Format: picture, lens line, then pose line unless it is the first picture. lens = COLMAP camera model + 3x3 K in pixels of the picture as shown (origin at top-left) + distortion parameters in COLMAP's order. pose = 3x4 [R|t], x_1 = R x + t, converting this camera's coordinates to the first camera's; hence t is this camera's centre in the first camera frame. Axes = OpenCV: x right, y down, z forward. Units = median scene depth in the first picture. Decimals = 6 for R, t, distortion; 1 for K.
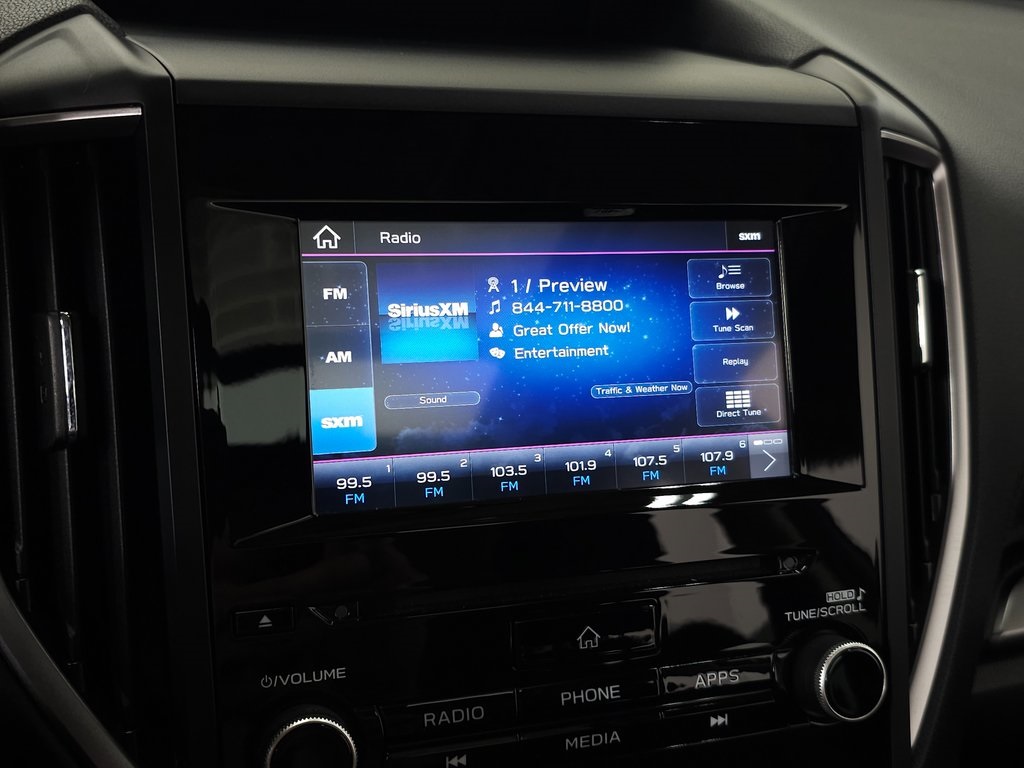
lens RADIAL K [[1120.7, 0, 514.4], [0, 1120.7, 382.2], [0, 0, 1]] dist [-0.006492, 0.000000]
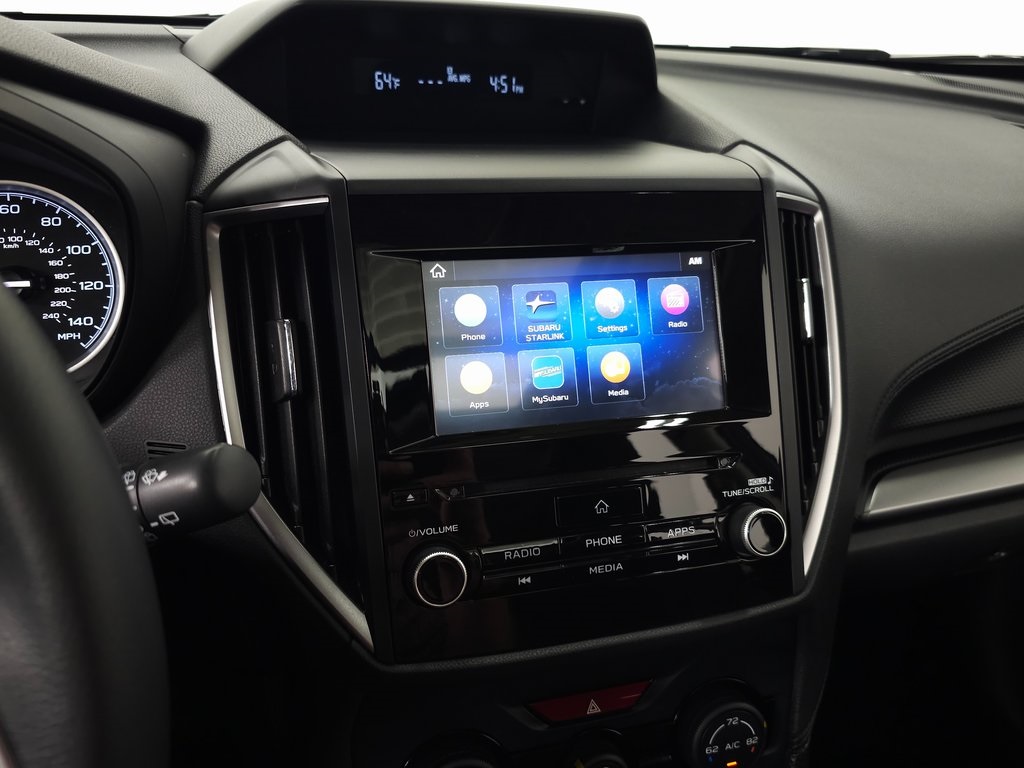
lens RADIAL K [[812.3, 0, 519.2], [0, 812.3, 382.9], [0, 0, 1]] dist [0.013951, -0.027664]
pose [[0.998961, -0.028798, -0.035333, -0.007488], [0.029139, 0.999533, 0.009191, 0.028045], [0.035052, -0.010211, 0.999333, -0.193595]]
